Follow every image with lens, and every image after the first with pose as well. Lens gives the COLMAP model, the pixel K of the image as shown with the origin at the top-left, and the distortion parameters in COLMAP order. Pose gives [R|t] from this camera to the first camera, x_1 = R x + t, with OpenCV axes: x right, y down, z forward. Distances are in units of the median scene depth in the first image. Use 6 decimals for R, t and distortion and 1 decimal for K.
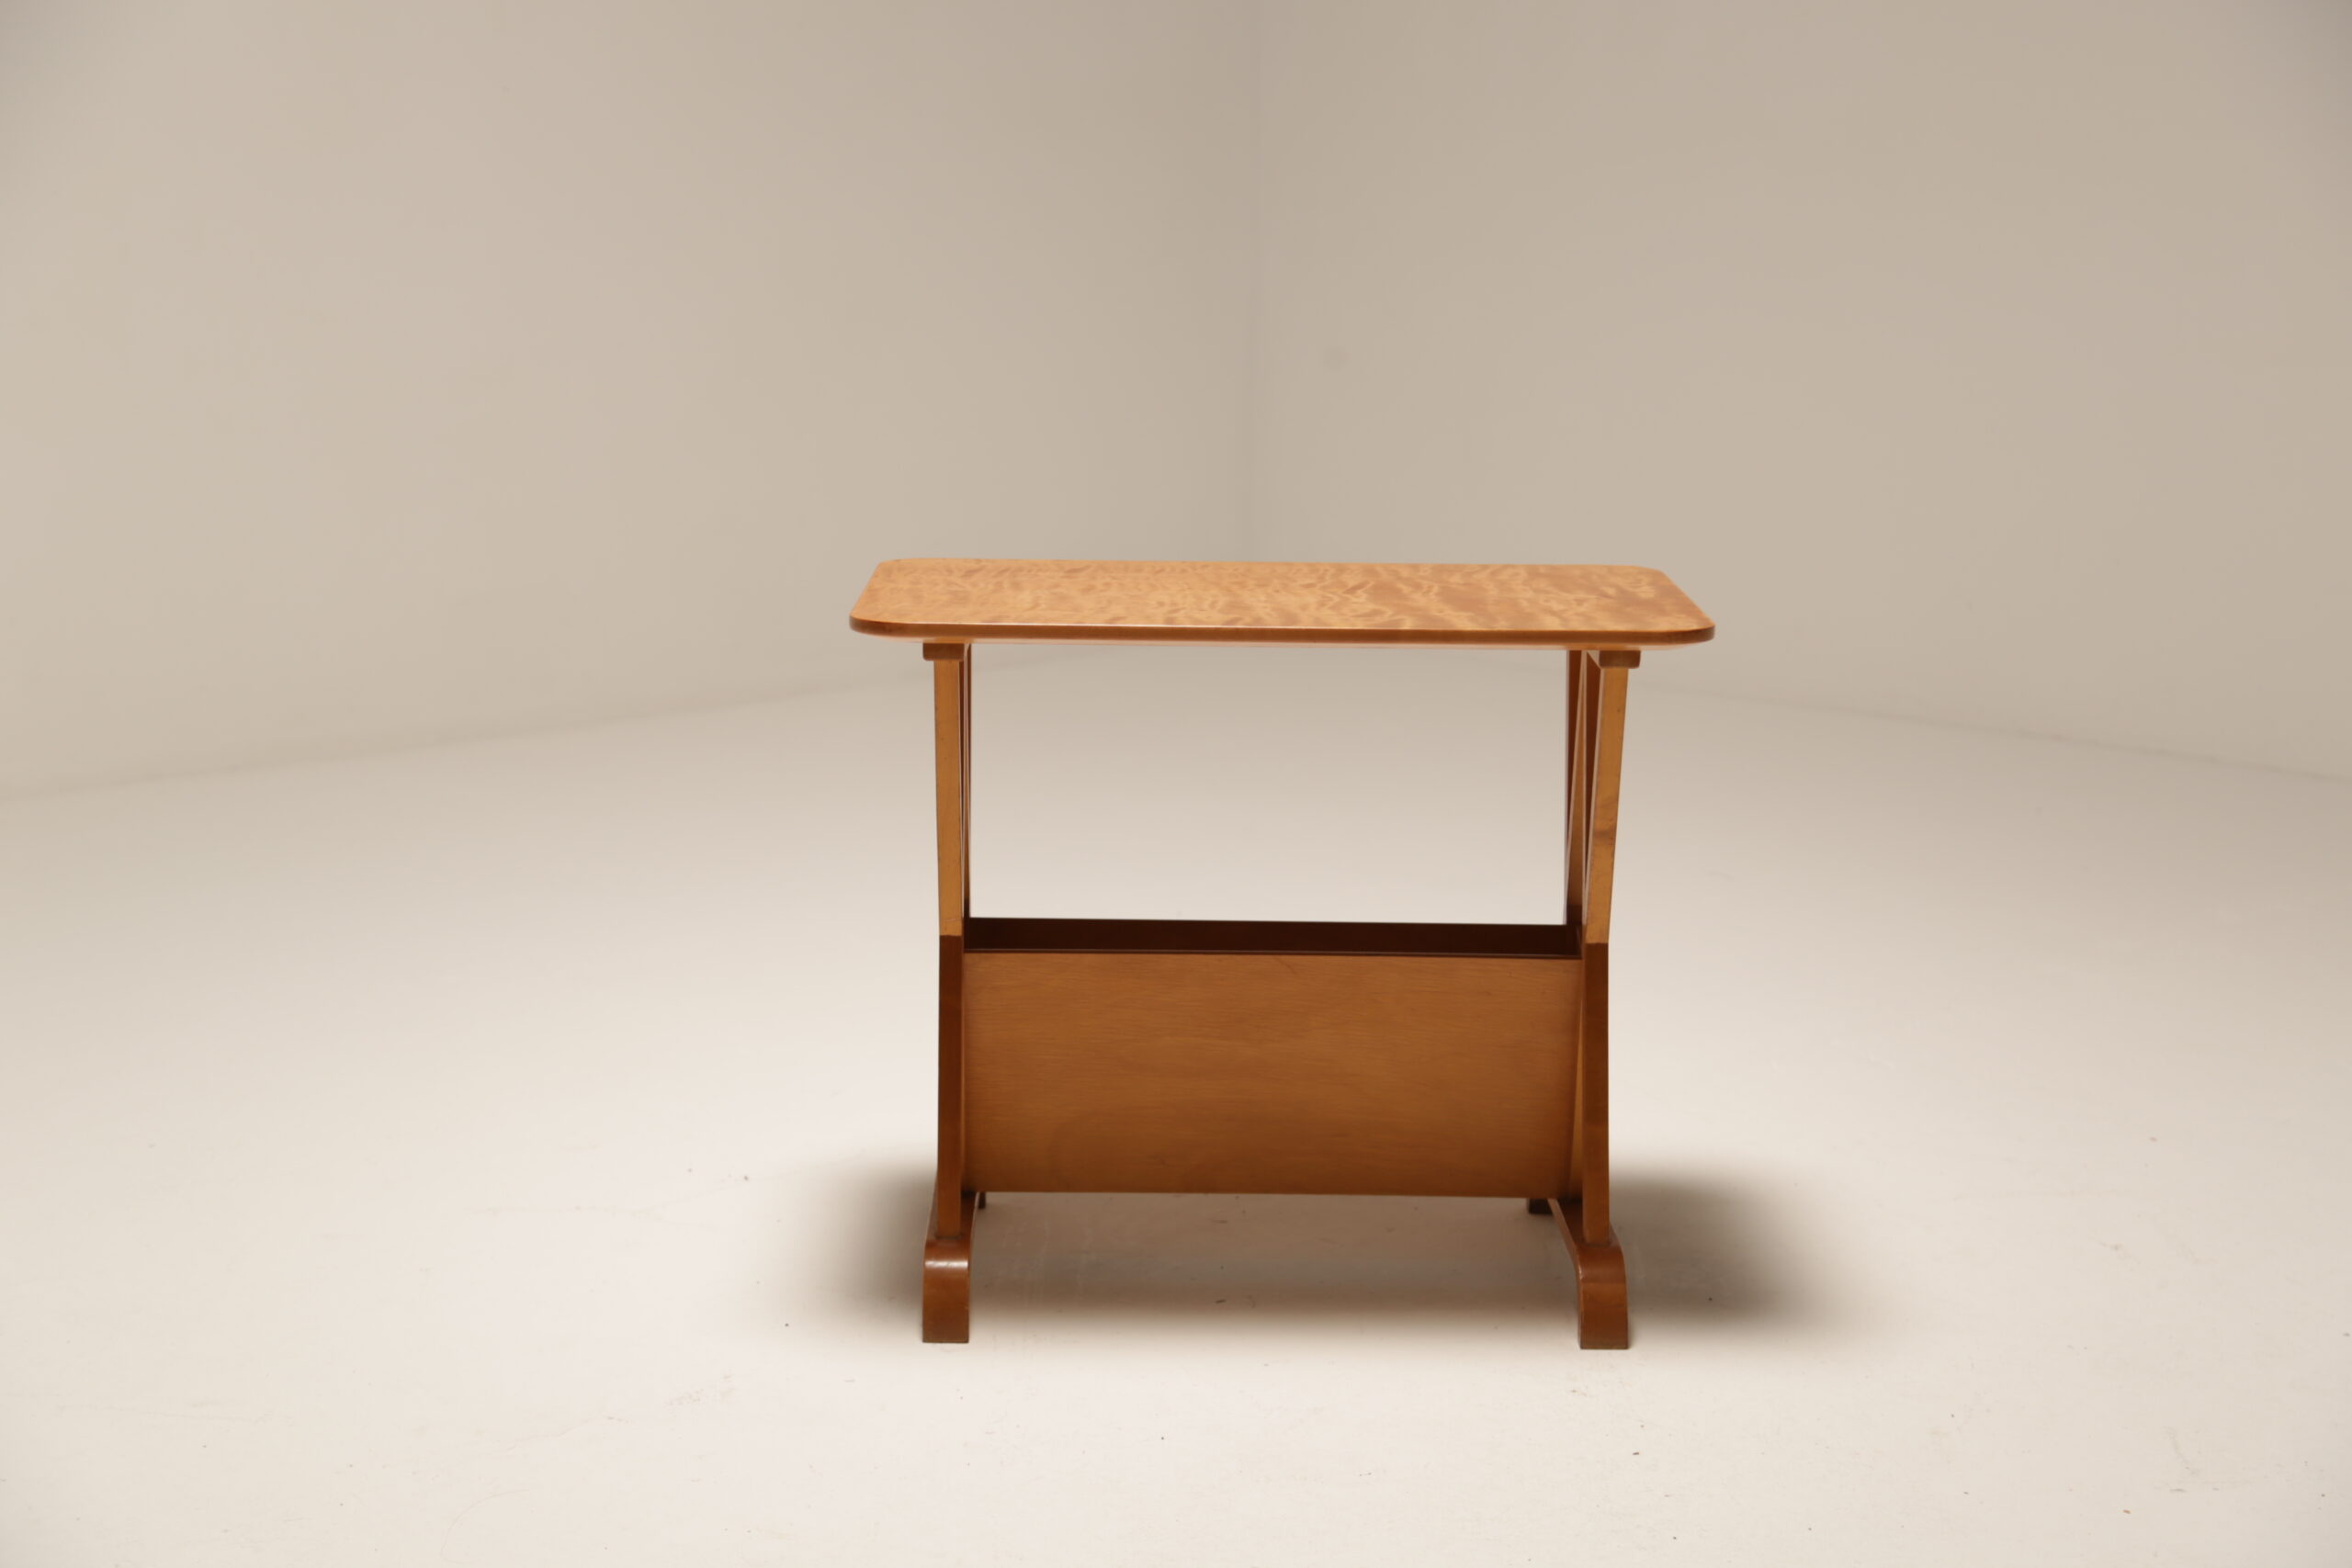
lens RADIAL K [[3795.3, 0, 1165.5], [0, 3795.3, 763.5], [0, 0, 1]] dist [0.193462, 0.000000]
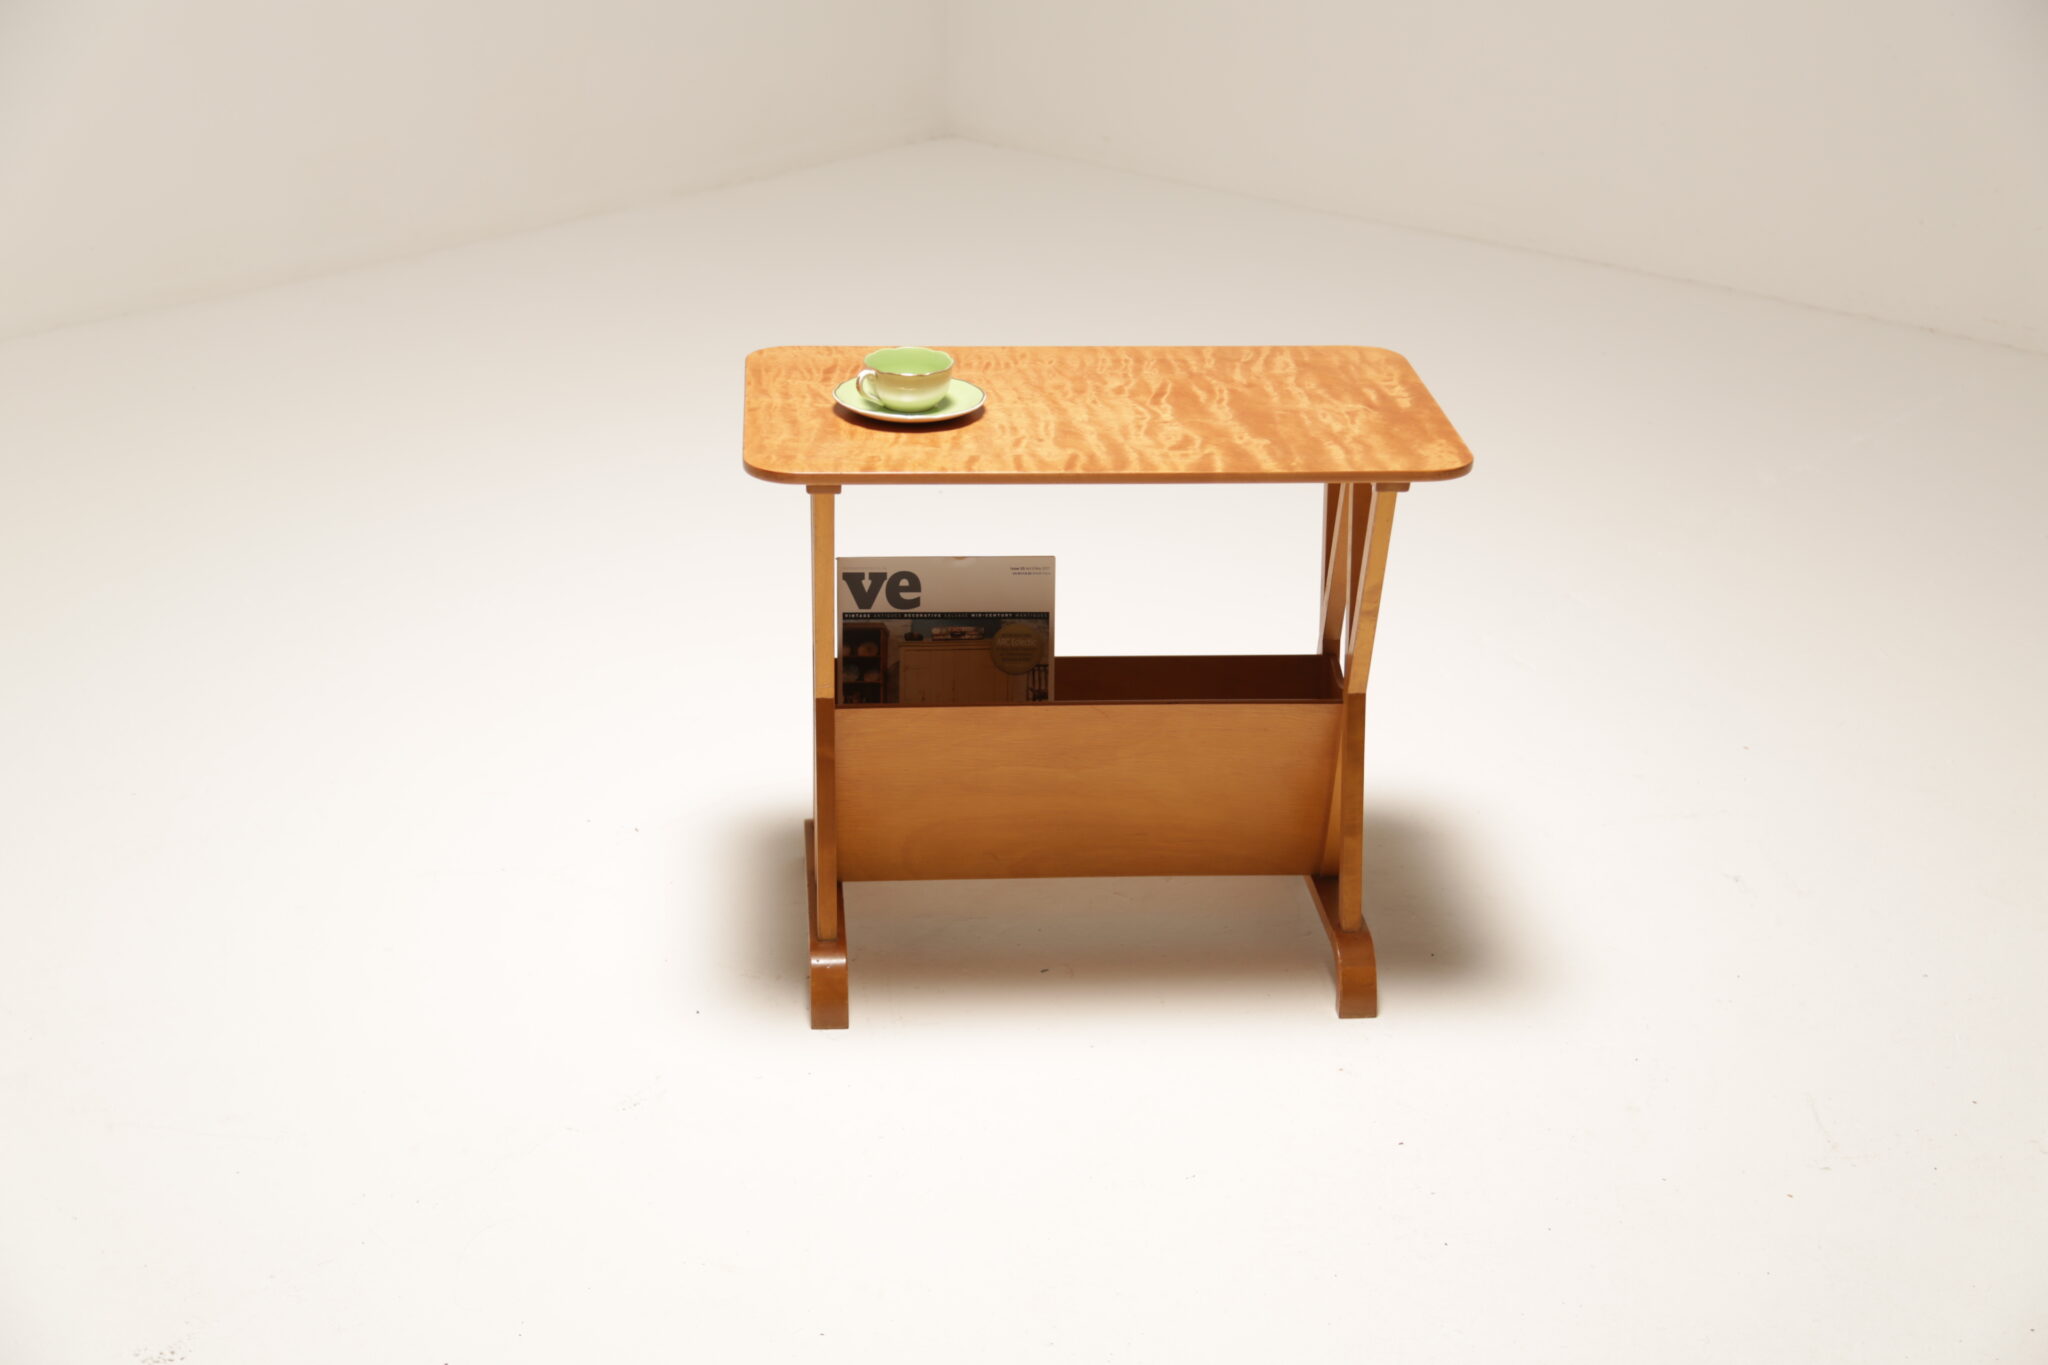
lens RADIAL K [[2867.1, 0, 1027.1], [0, 2867.1, 691.4], [0, 0, 1]] dist [0.131232, 0.000000]
pose [[0.996775, -0.018975, 0.077967, -0.063335], [0.000697, 0.973650, 0.228047, -0.162702], [-0.080240, -0.227257, 0.970523, 0.116674]]
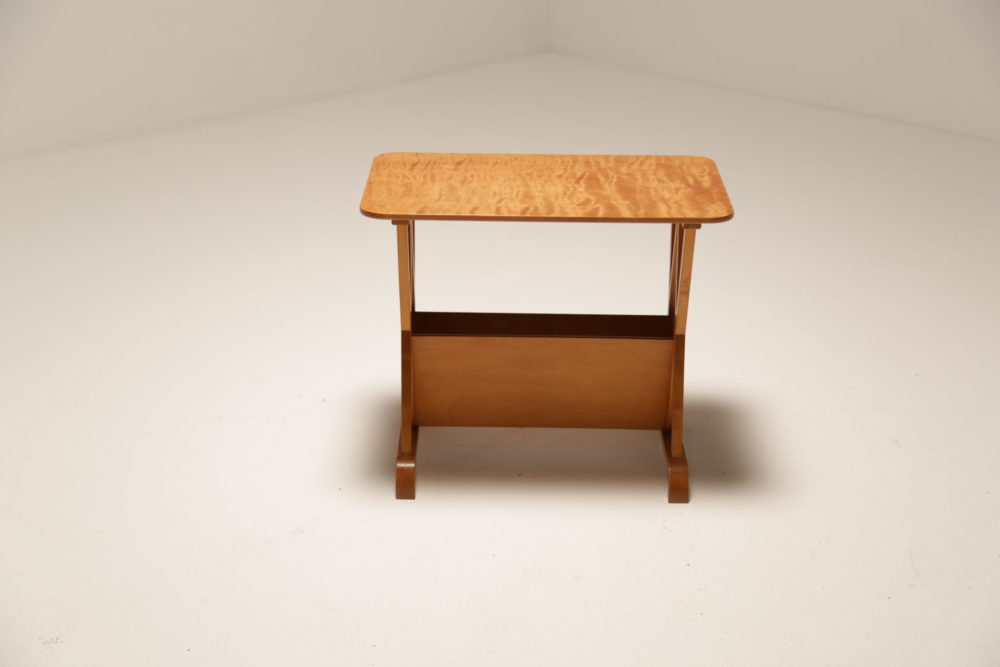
lens RADIAL K [[1613.8, 0, 497.2], [0, 1613.8, 337.5], [0, 0, 1]] dist [0.193462, 0.000000]
pose [[0.999890, 0.004348, -0.014155, 0.014300], [-0.001276, 0.977660, 0.210189, -0.160669], [0.014753, -0.210148, 0.977558, 0.020402]]
